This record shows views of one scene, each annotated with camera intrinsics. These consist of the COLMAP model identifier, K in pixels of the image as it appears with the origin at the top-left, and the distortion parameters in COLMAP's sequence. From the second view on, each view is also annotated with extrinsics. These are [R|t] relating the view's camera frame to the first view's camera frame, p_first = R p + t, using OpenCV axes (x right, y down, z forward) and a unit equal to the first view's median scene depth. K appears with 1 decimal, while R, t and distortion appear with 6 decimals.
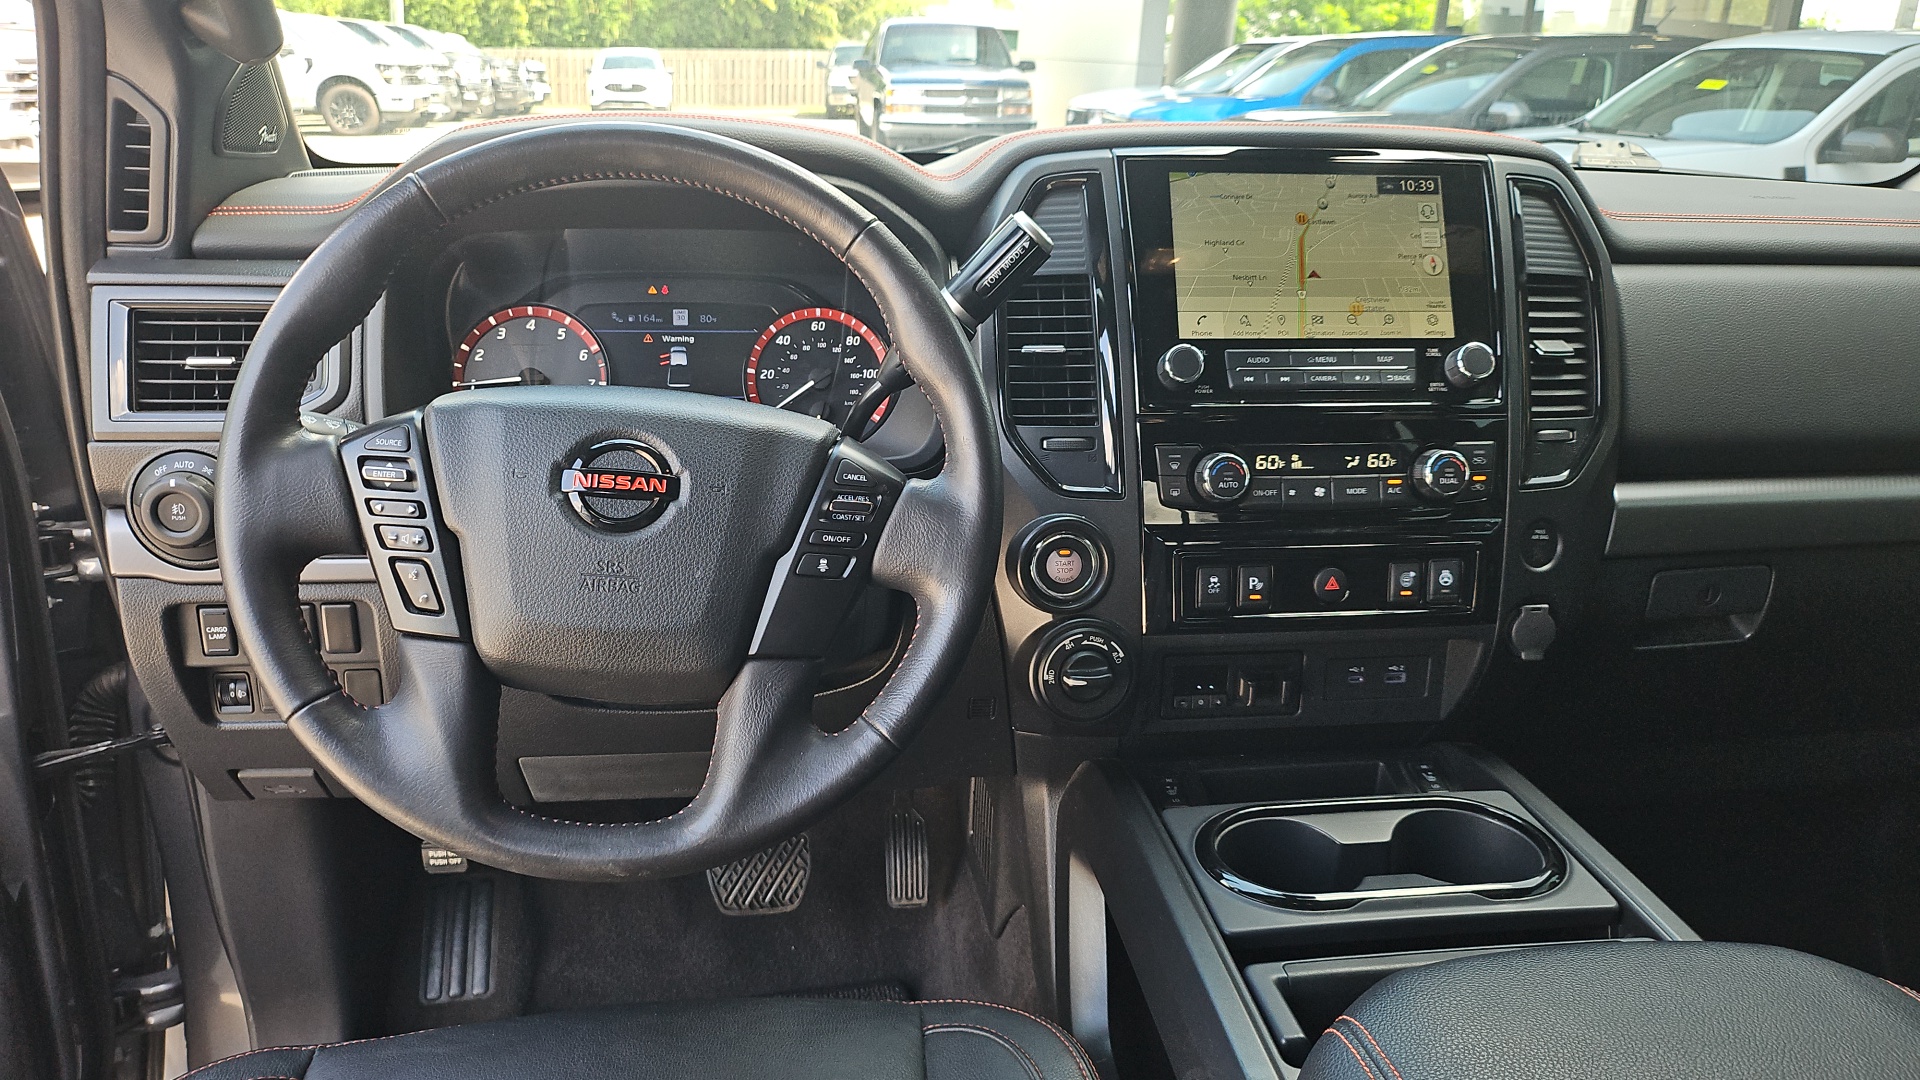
lens RADIAL K [[1343.7, 0, 967.4], [0, 1343.7, 537.3], [0, 0, 1]] dist [0.041714, -0.050439]
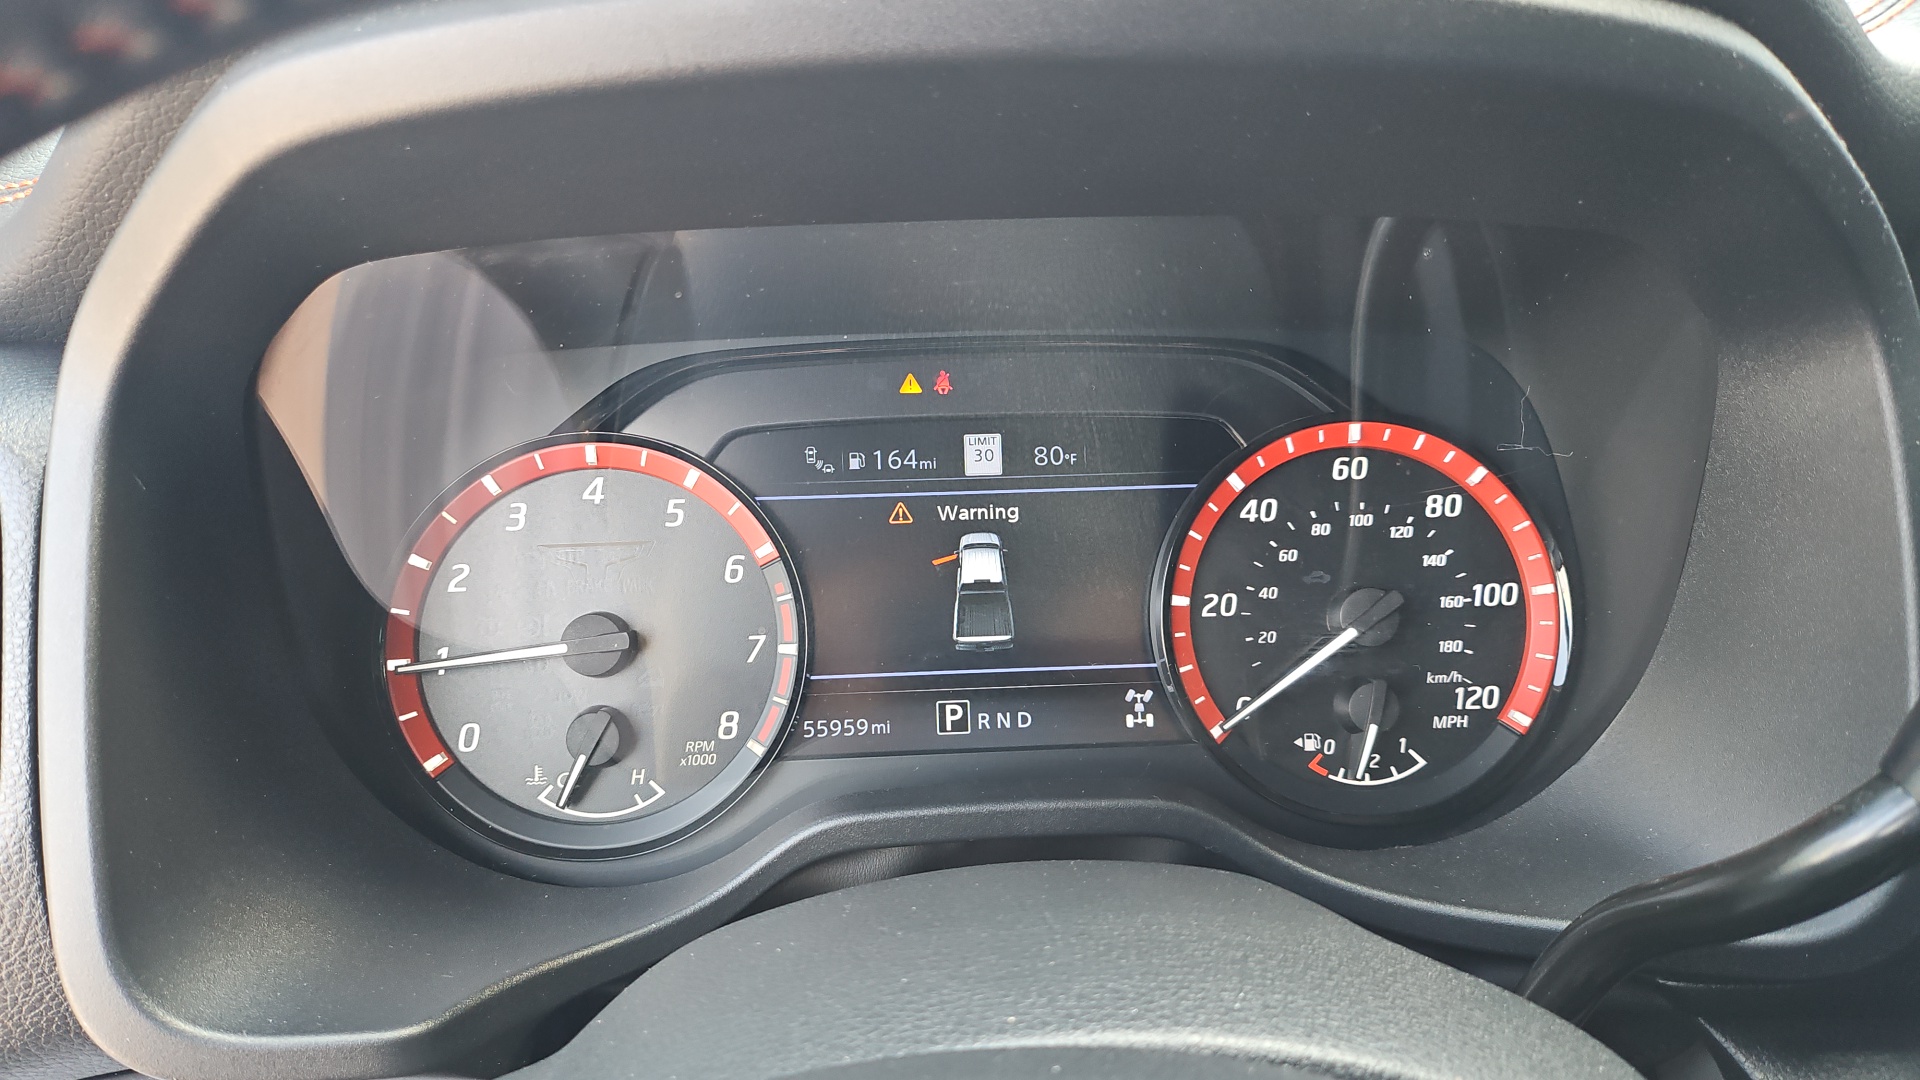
lens RADIAL K [[1377.6, 0, 960.0], [0, 1377.6, 540.0], [0, 0, 1]] dist [0.036865, -0.059605]
pose [[0.996725, -0.010443, -0.080194, -0.274407], [0.010953, 0.999923, 0.005918, -0.206070], [0.080126, -0.006777, 0.996762, 0.895285]]
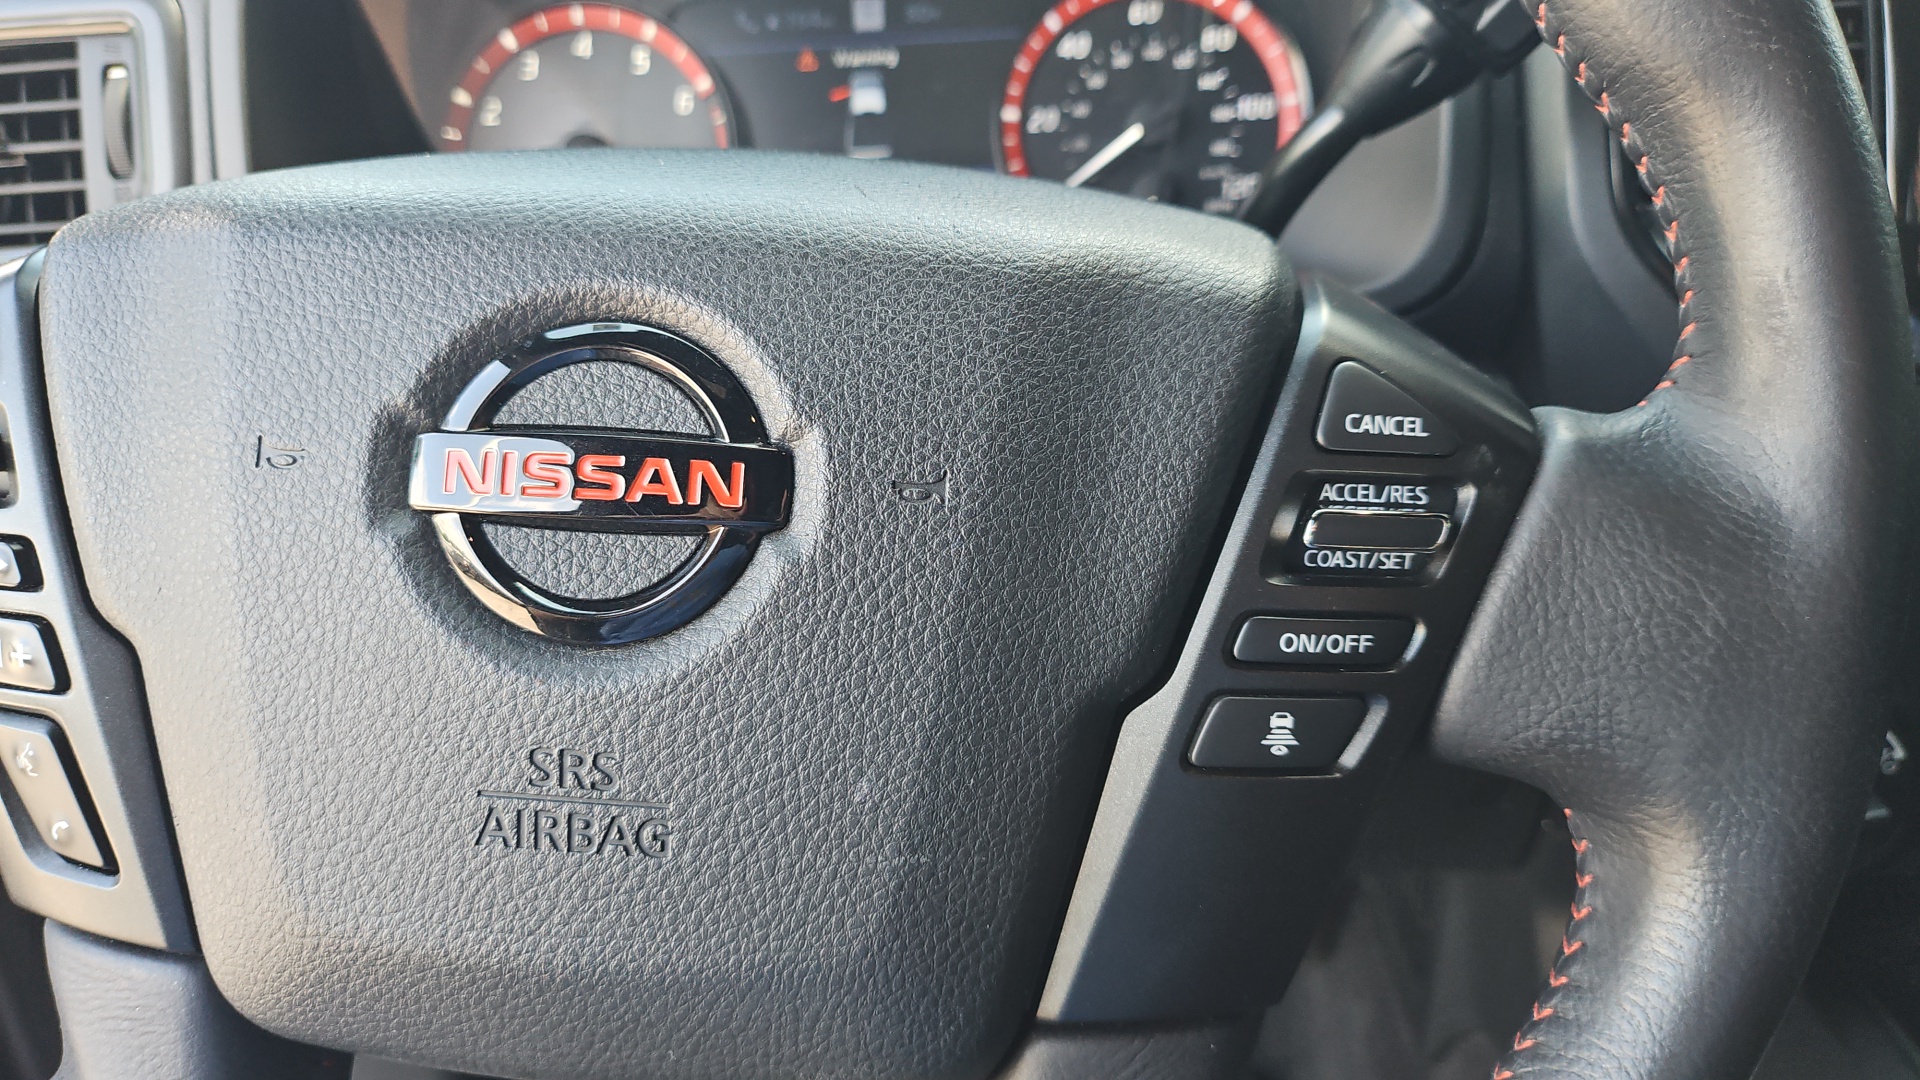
lens RADIAL K [[1381.6, 0, 944.3], [0, 1381.6, 533.7], [0, 0, 1]] dist [0.013655, -0.048473]
pose [[0.979768, 0.004970, -0.200074, -0.119206], [0.024831, 0.988949, 0.146164, -0.068020], [0.198589, -0.148175, 0.968817, 0.700373]]
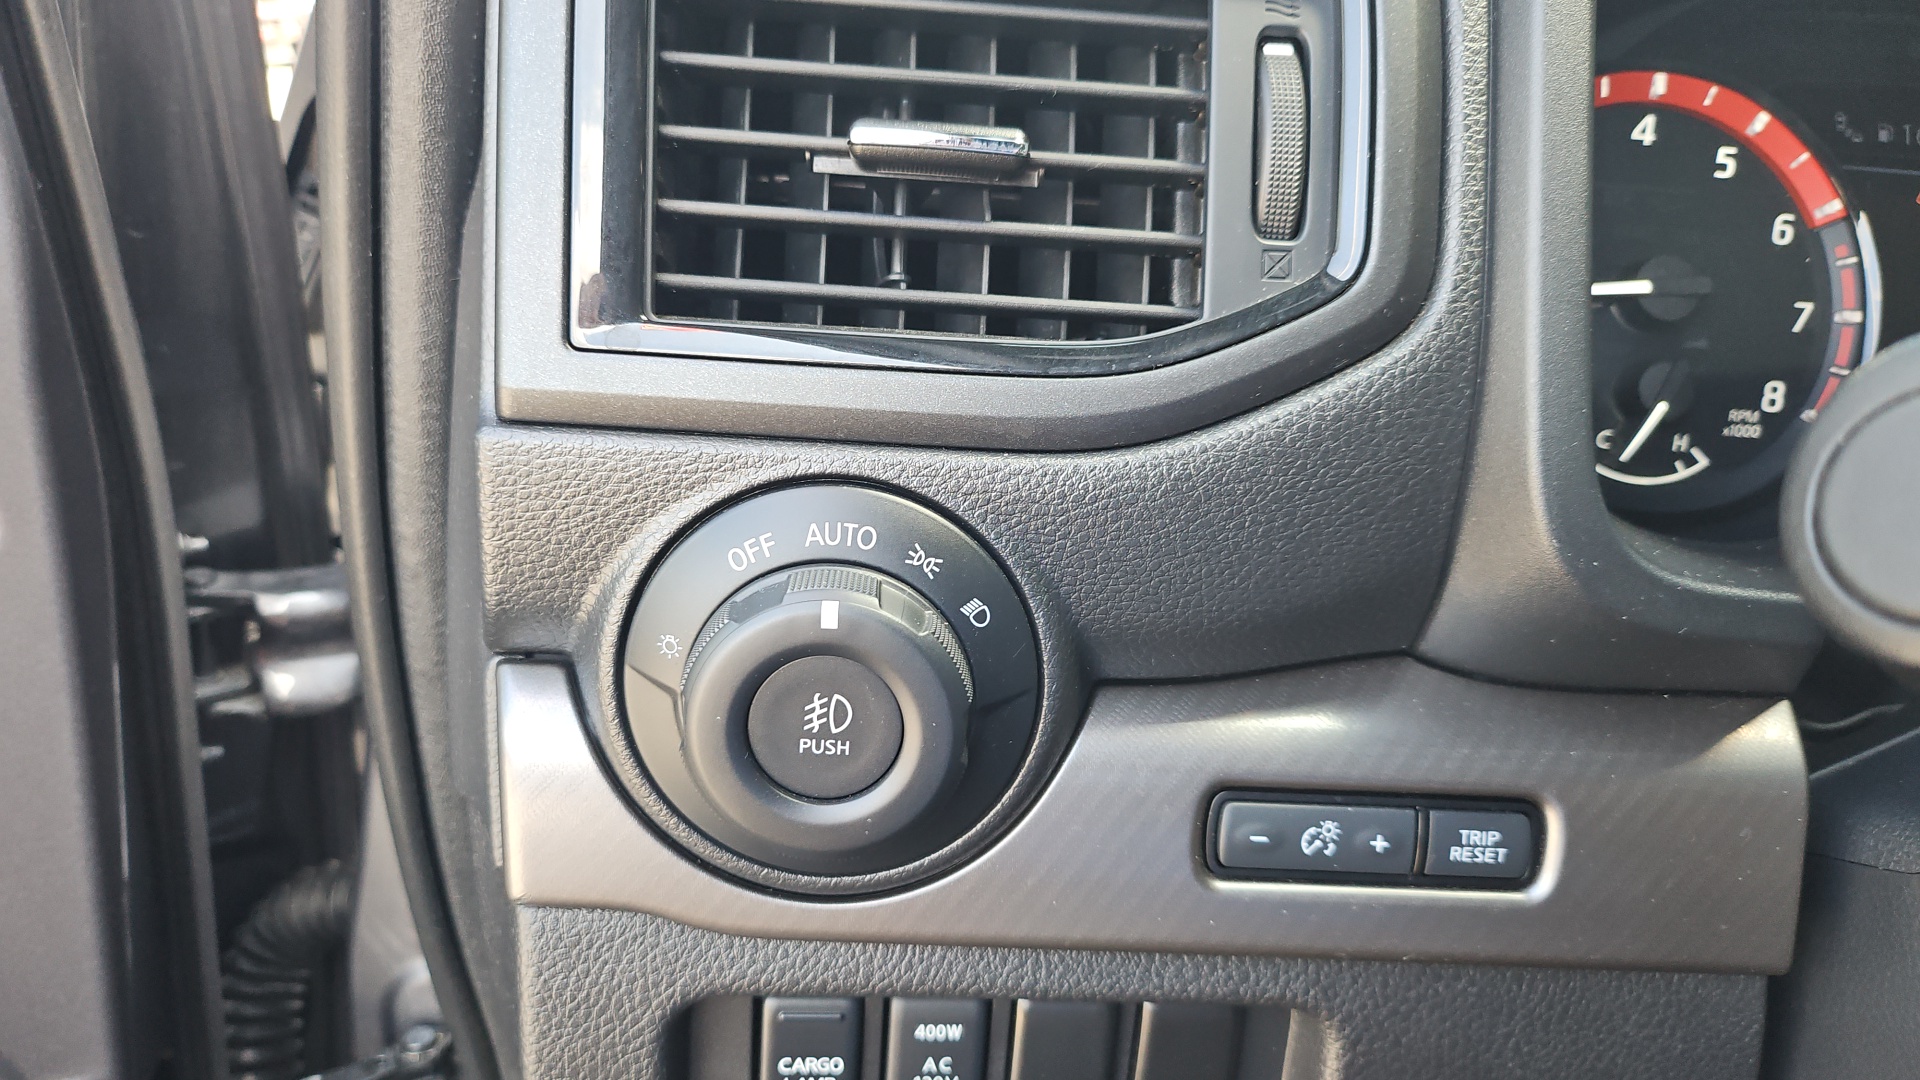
lens RADIAL K [[1364.5, 0, 937.0], [0, 1364.5, 531.4], [0, 0, 1]] dist [0.035570, -0.050777]
pose [[0.996605, 0.066167, -0.048992, -0.677075], [-0.065265, 0.997672, 0.019780, -0.074319], [0.050187, -0.016515, 0.998603, 0.917137]]
